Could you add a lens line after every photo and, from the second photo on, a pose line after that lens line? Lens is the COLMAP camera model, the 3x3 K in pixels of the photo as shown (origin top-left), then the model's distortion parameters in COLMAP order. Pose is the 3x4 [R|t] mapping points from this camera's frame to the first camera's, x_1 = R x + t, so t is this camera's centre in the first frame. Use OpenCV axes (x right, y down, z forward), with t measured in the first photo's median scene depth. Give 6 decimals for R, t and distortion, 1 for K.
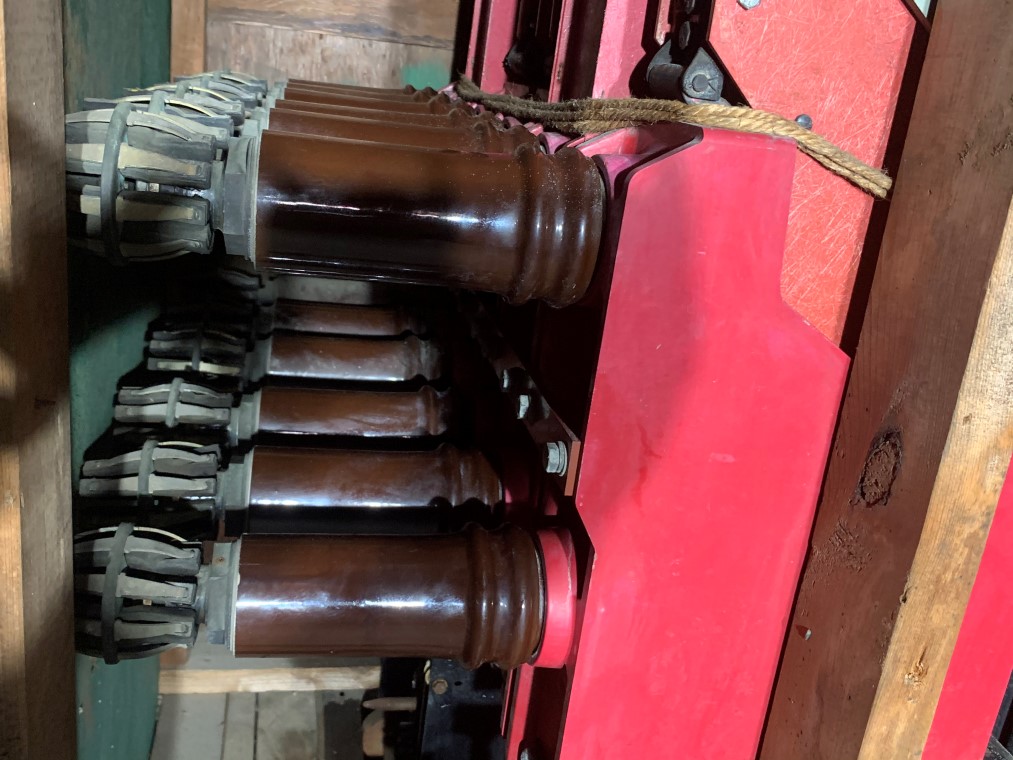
lens RADIAL K [[966.5, 0, 506.5], [0, 966.5, 380.0], [0, 0, 1]] dist [0.086715, -0.217066]
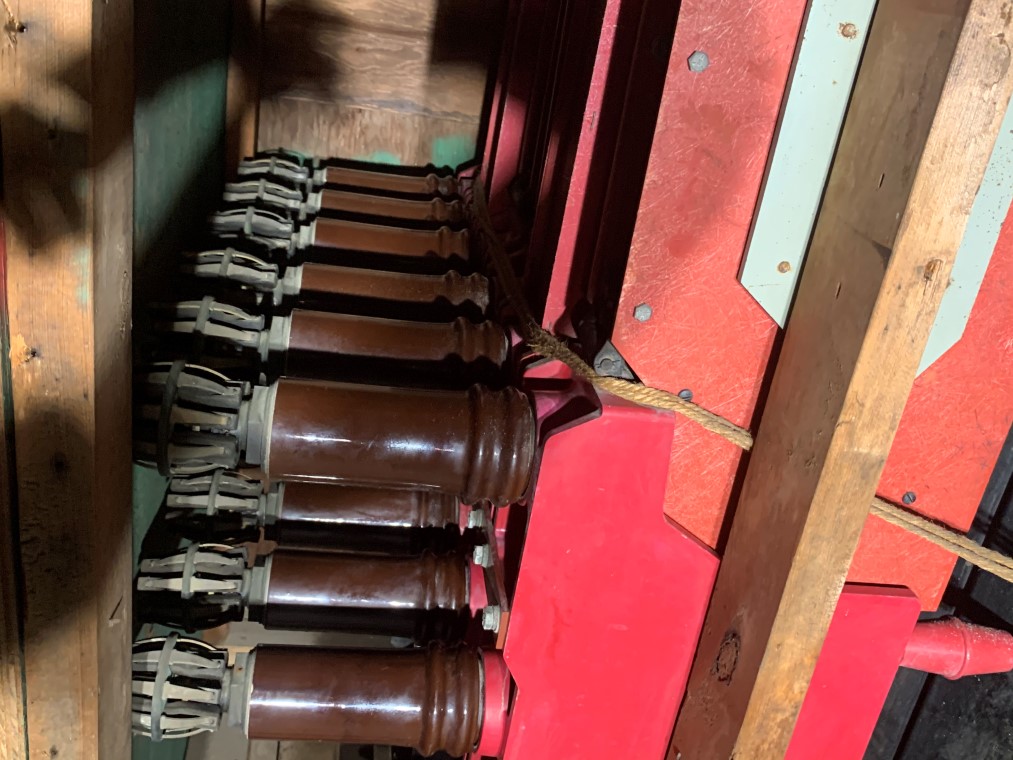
lens RADIAL K [[966.5, 0, 506.5], [0, 966.5, 380.0], [0, 0, 1]] dist [0.086715, -0.217066]
pose [[0.997004, 0.058261, -0.050883, 0.118900], [-0.053767, 0.994876, 0.085622, -0.352452], [0.055610, -0.082630, 0.995028, -0.283277]]
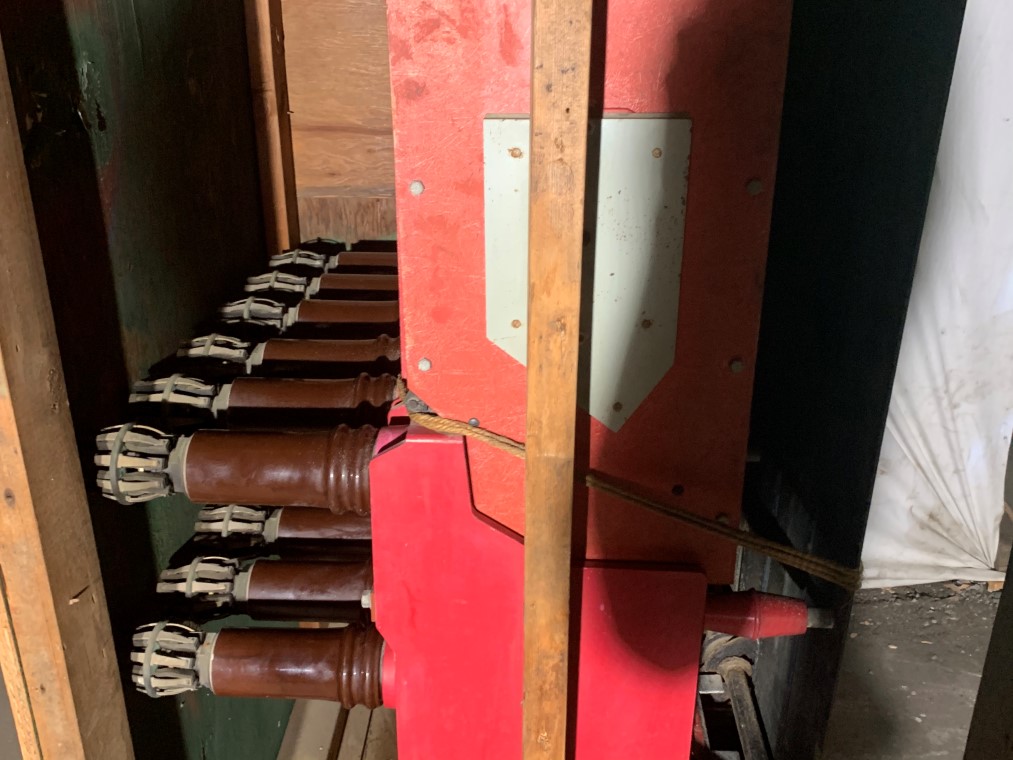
lens RADIAL K [[966.5, 0, 506.5], [0, 966.5, 380.0], [0, 0, 1]] dist [0.086715, -0.217066]
pose [[0.966069, -0.021527, -0.257385, 0.747826], [0.036268, 0.997954, 0.052661, -0.395466], [0.255725, -0.060209, 0.964873, -0.605640]]
